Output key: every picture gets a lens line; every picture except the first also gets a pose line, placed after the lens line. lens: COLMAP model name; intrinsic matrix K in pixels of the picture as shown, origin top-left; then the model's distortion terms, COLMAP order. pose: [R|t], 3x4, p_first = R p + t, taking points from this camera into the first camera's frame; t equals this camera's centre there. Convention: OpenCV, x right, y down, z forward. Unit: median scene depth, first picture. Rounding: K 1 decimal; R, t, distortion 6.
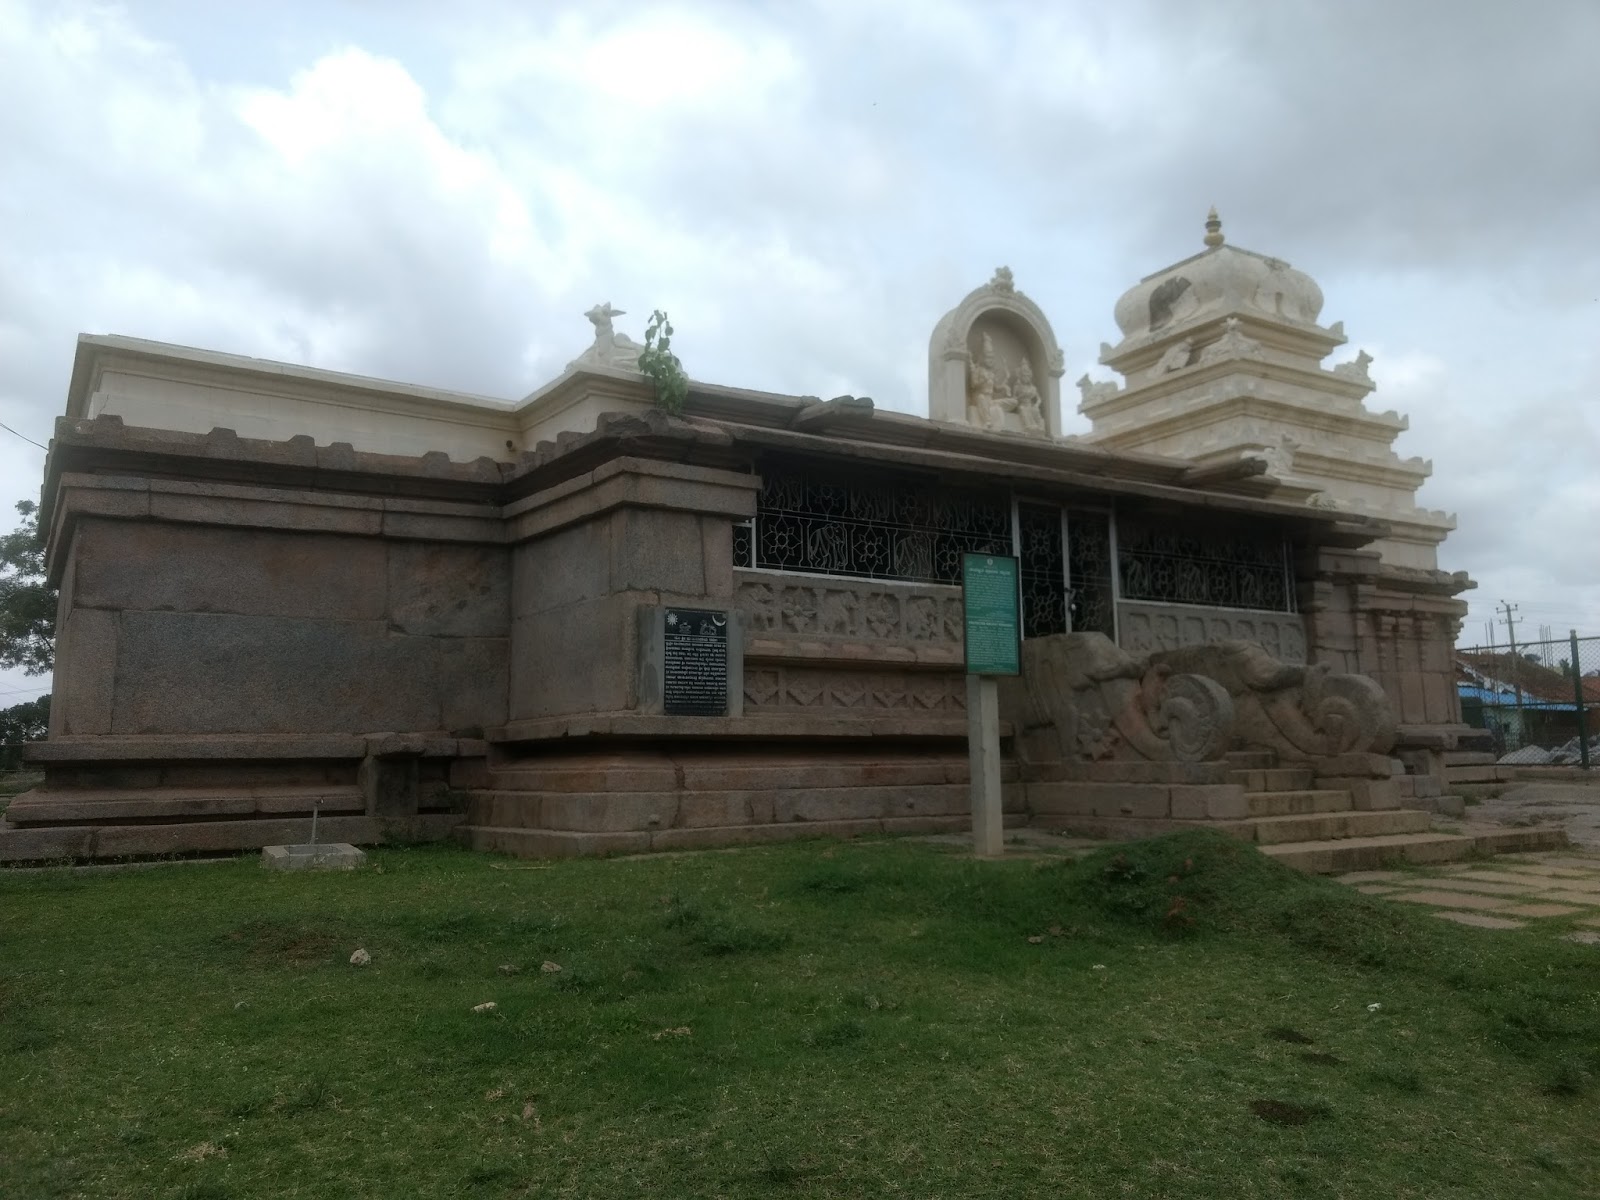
lens RADIAL K [[1272.8, 0, 800.0], [0, 1272.8, 600.0], [0, 0, 1]] dist [0.022047, -0.007005]
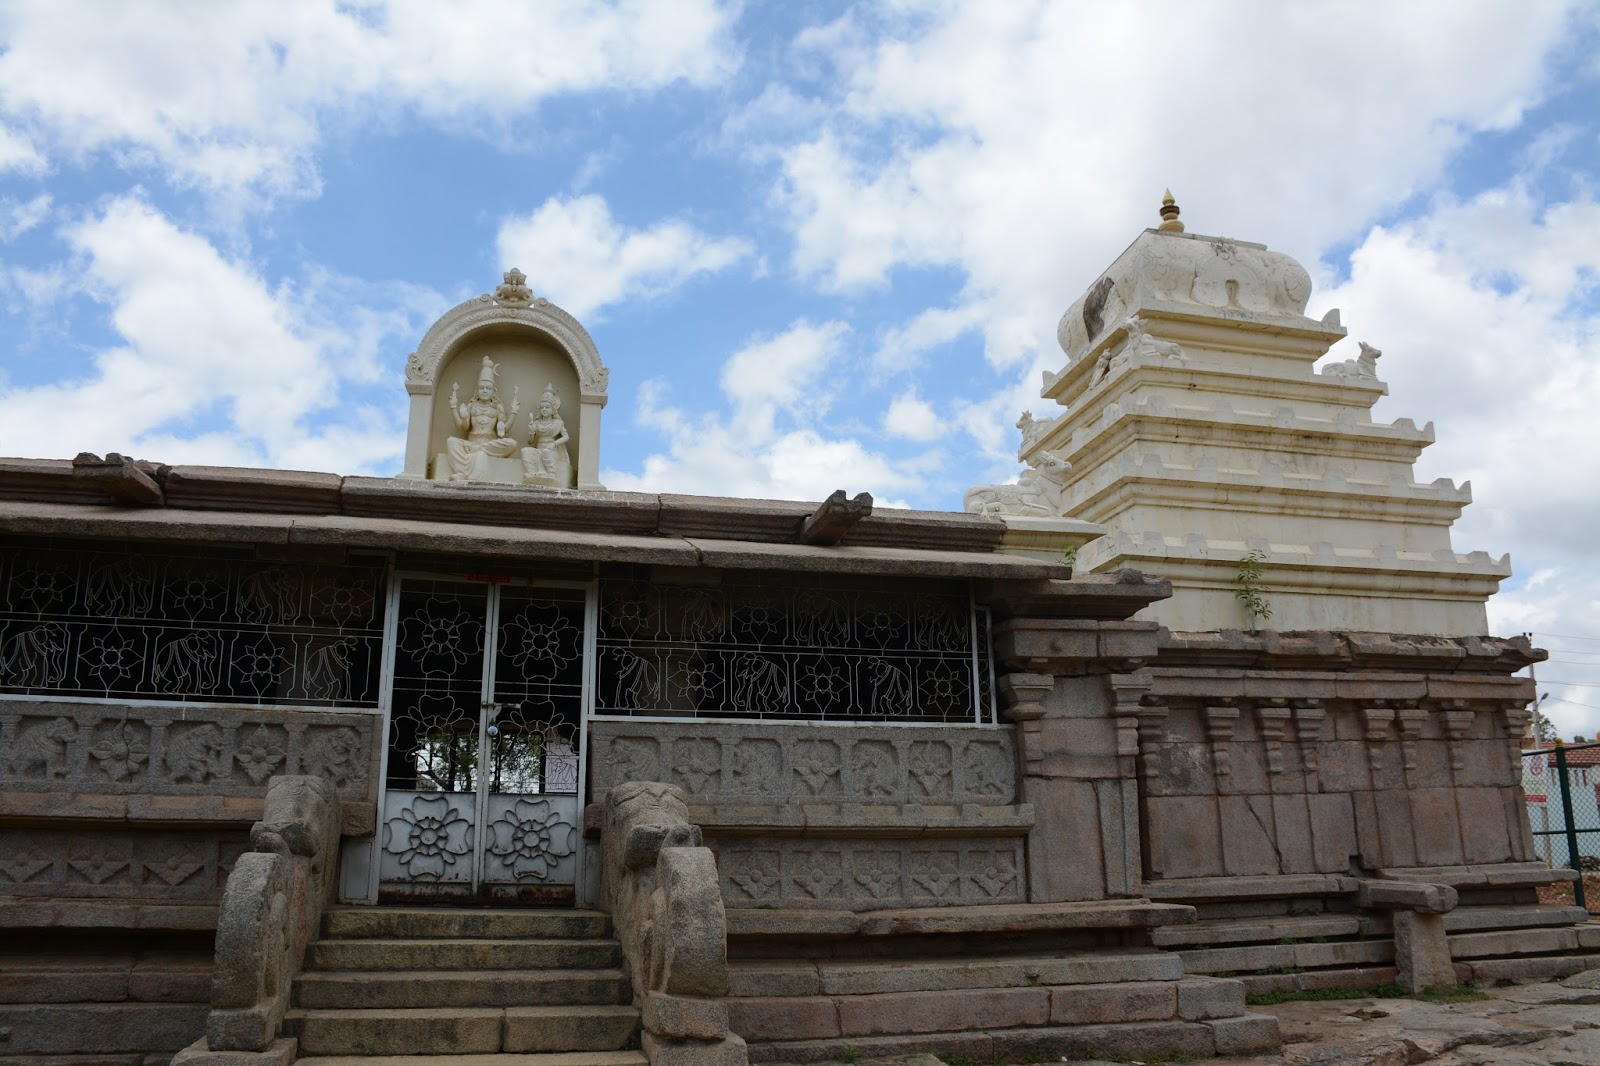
lens RADIAL K [[1257.0, 0, 800.0], [0, 1257.0, 533.0], [0, 0, 1]] dist [-0.139430, 0.086172]
pose [[0.948174, -0.074547, -0.308884, 0.598413], [0.033426, 0.990097, -0.136347, -0.002880], [0.315990, 0.118956, 0.941276, 0.434022]]
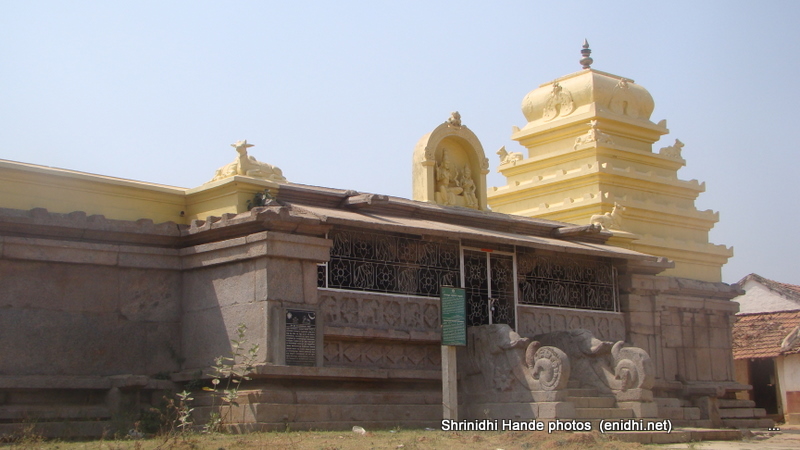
lens RADIAL K [[1176.3, 0, 400.0], [0, 1176.3, 225.0], [0, 0, 1]] dist [0.087242, 0.020027]
pose [[0.991020, 0.023190, 0.131687, -0.140227], [-0.017365, 0.998826, -0.045213, -0.036156], [-0.132580, 0.042520, 0.990260, -0.649839]]
